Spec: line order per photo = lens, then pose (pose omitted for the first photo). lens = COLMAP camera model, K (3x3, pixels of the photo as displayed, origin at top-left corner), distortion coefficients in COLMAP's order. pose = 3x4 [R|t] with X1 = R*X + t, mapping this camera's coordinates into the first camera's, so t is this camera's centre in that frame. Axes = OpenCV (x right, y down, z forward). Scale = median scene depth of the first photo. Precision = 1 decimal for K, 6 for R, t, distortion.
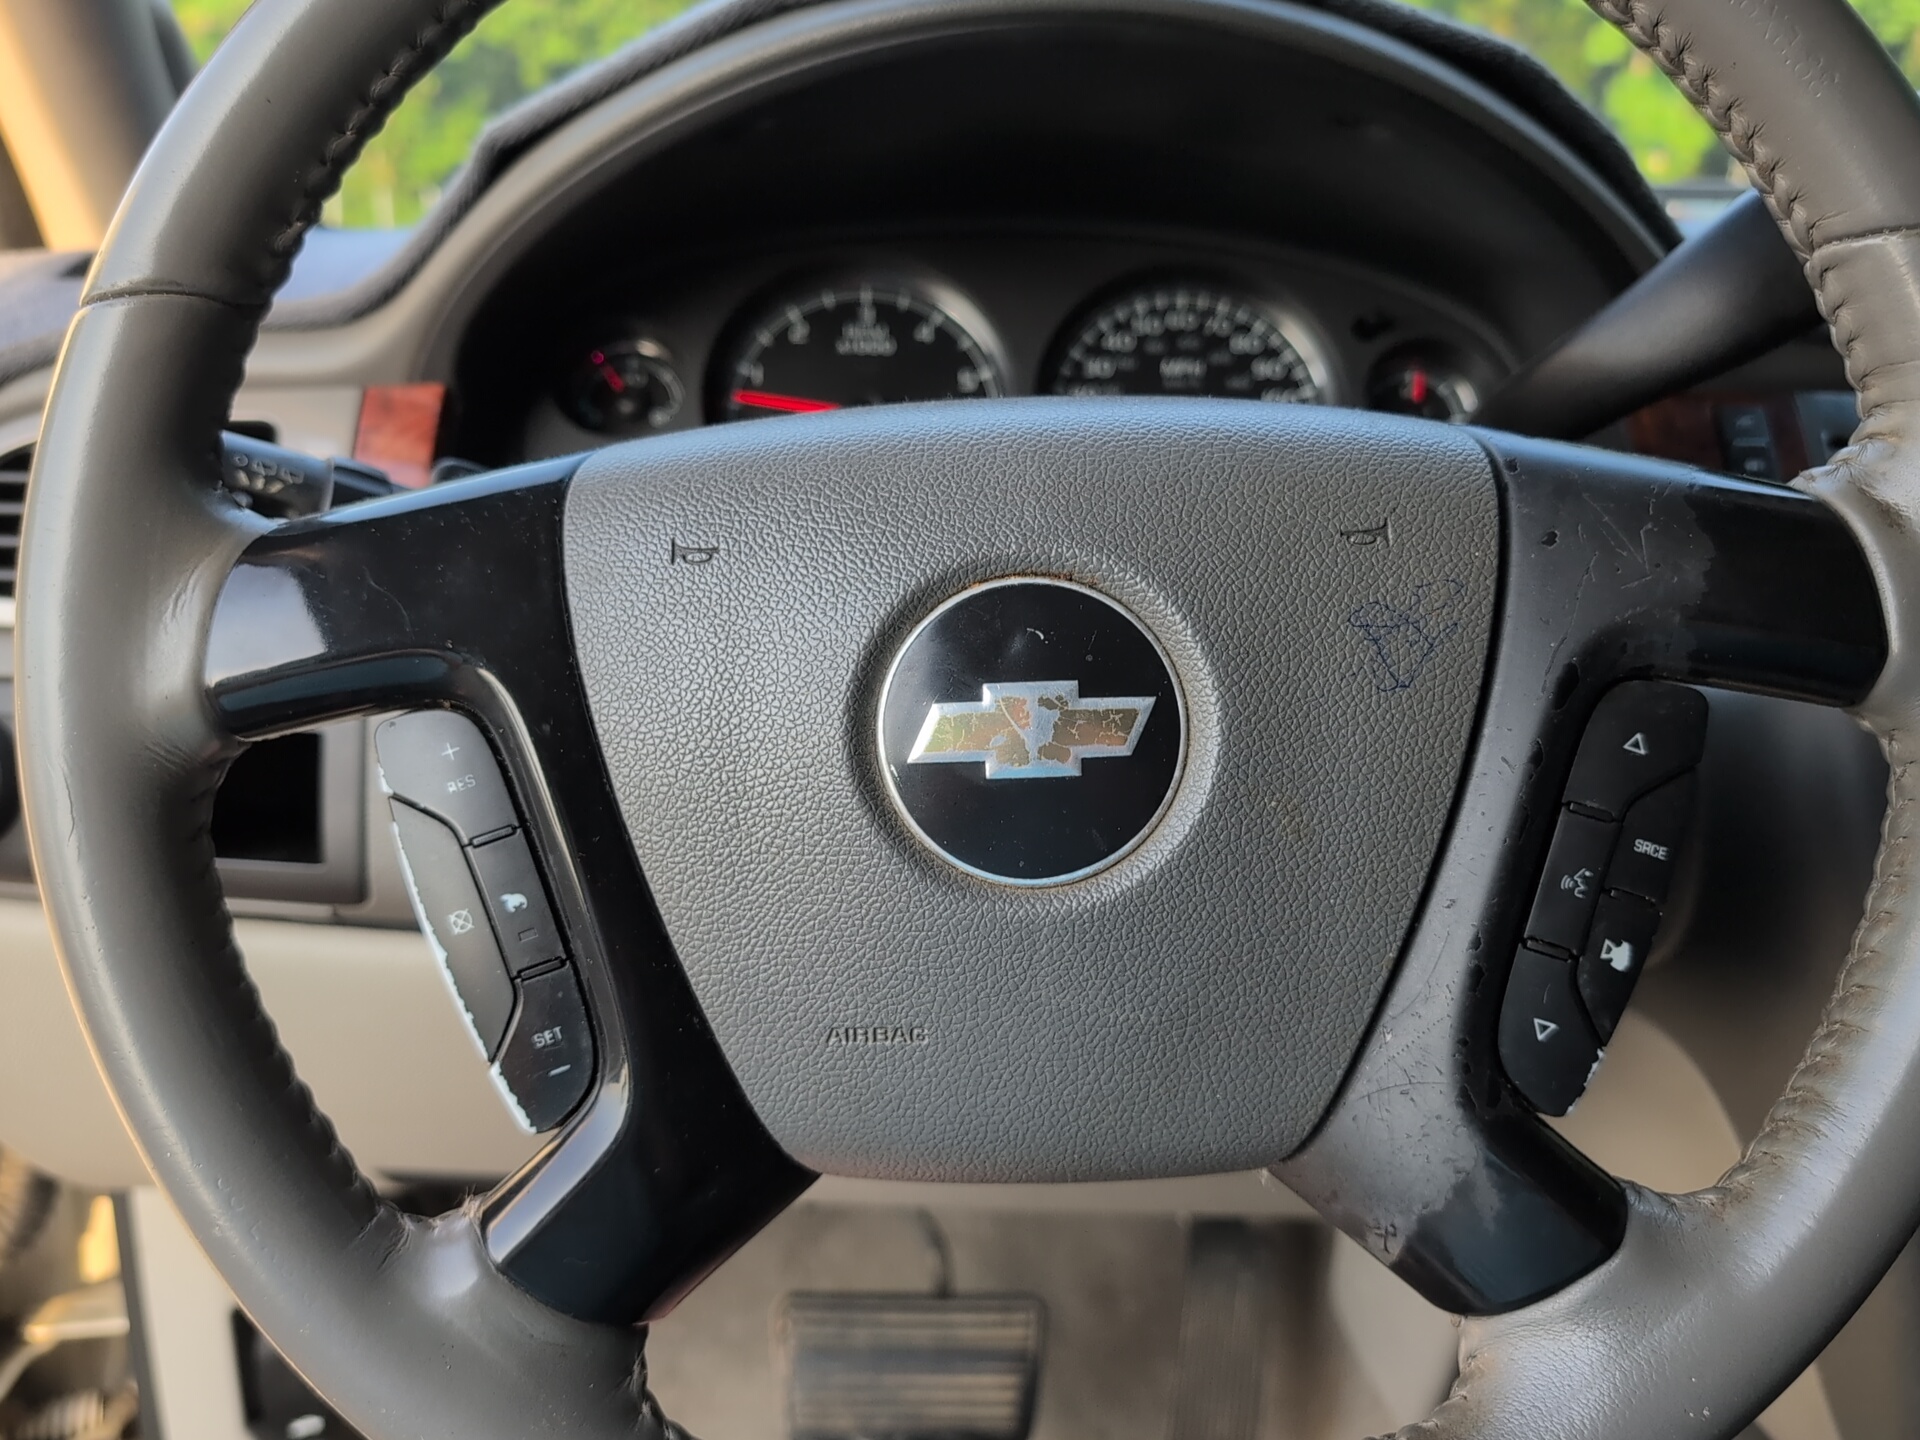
lens RADIAL K [[1484.0, 0, 960.0], [0, 1484.0, 720.0], [0, 0, 1]] dist [0.007415, -0.098127]
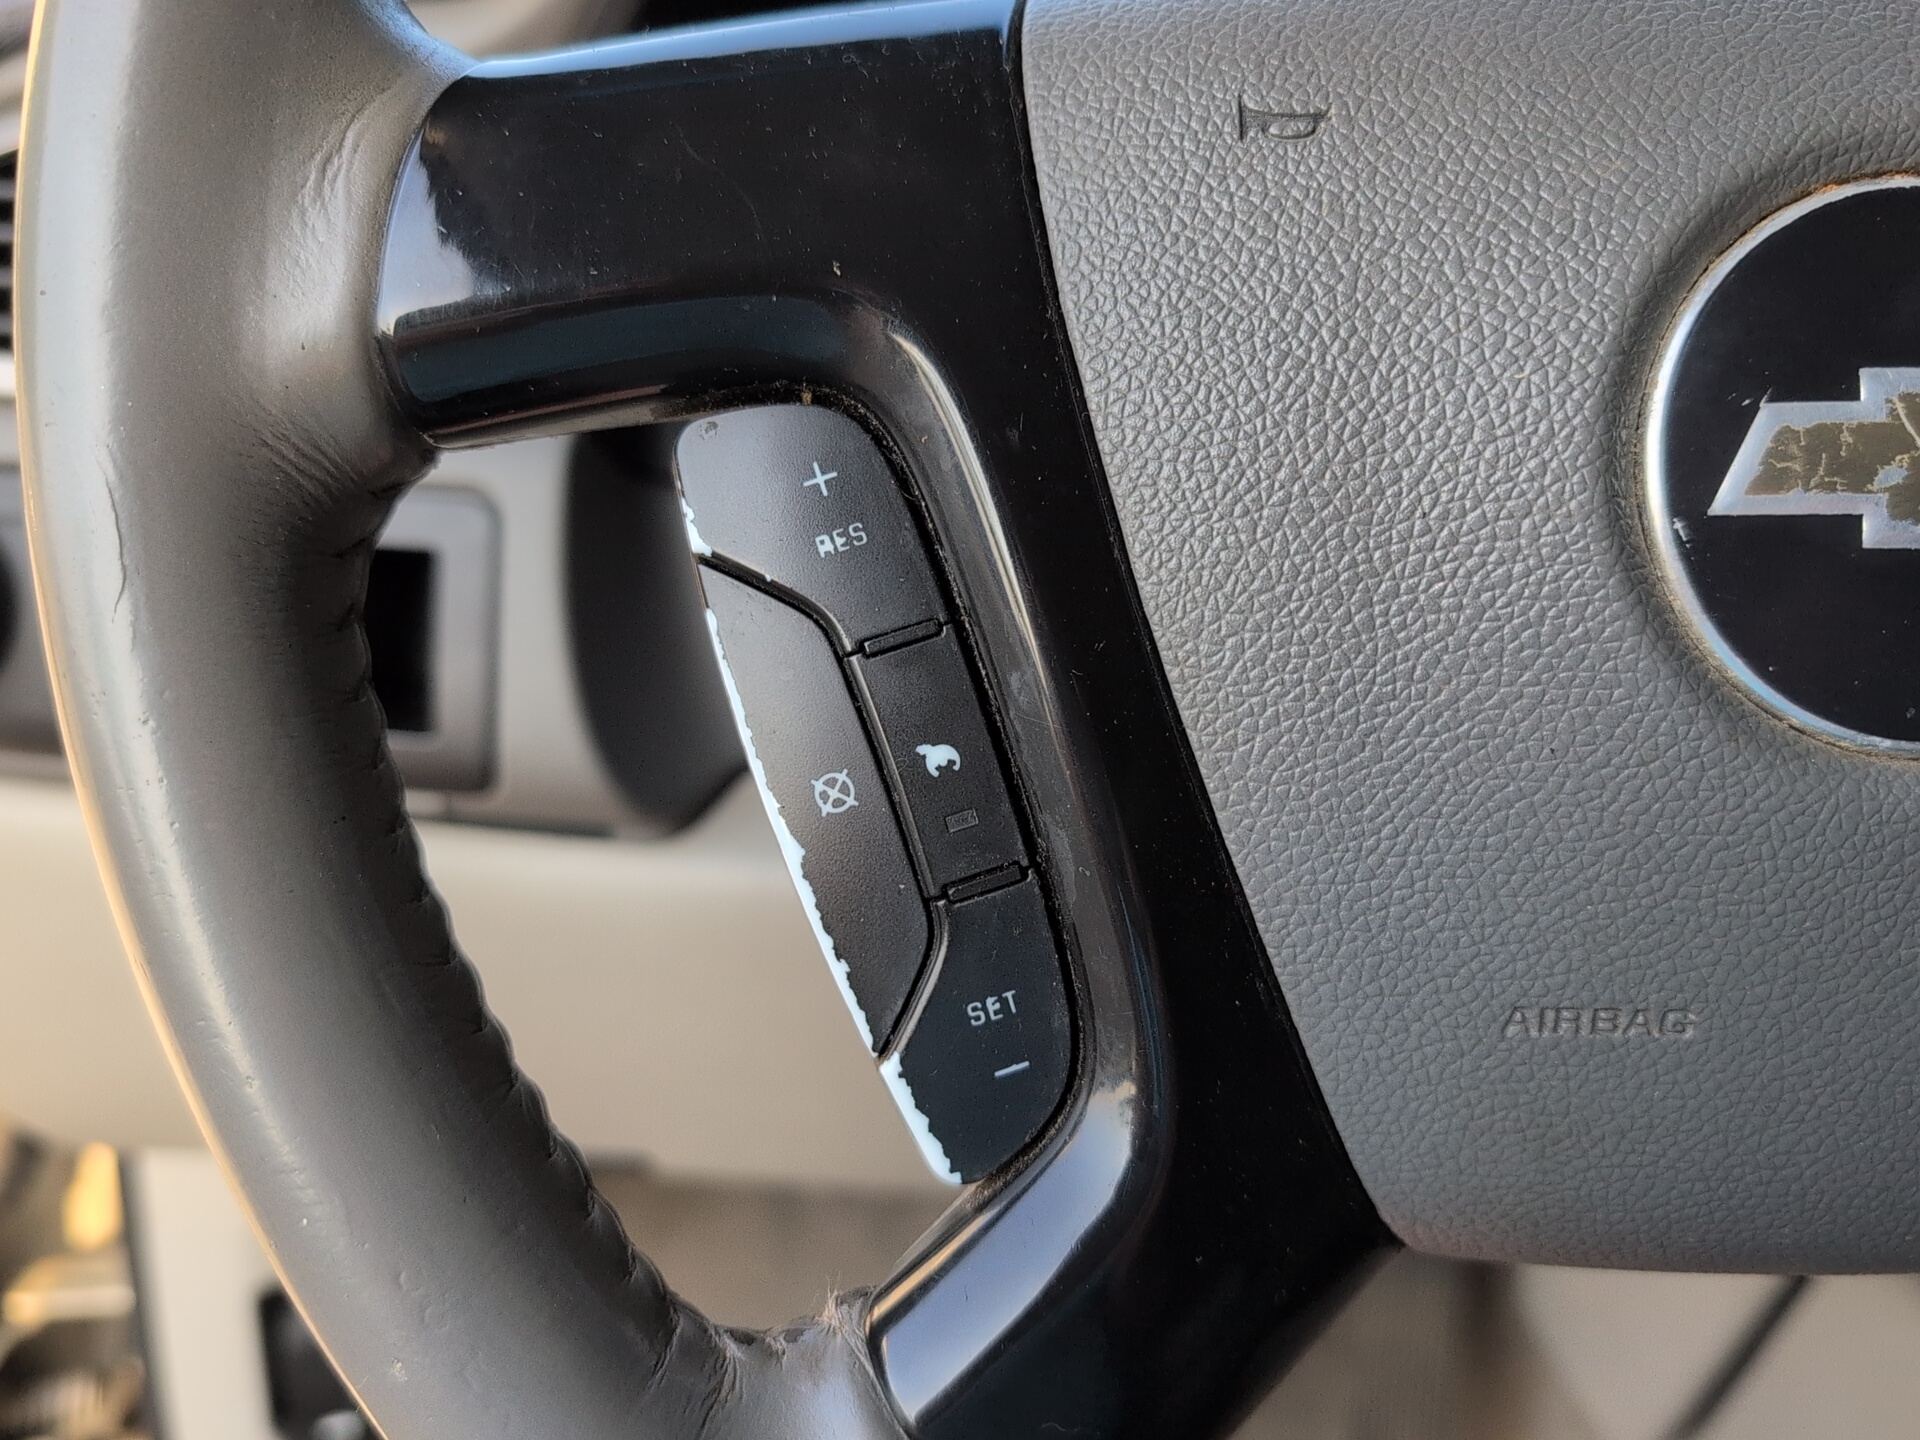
lens RADIAL K [[1545.1, 0, 960.0], [0, 1545.1, 720.0], [0, 0, 1]] dist [-0.048449, -0.006034]
pose [[0.999600, 0.027562, -0.006306, -0.288763], [-0.027252, 0.998621, 0.044873, 0.082655], [0.007534, -0.044683, 0.998973, 0.441677]]
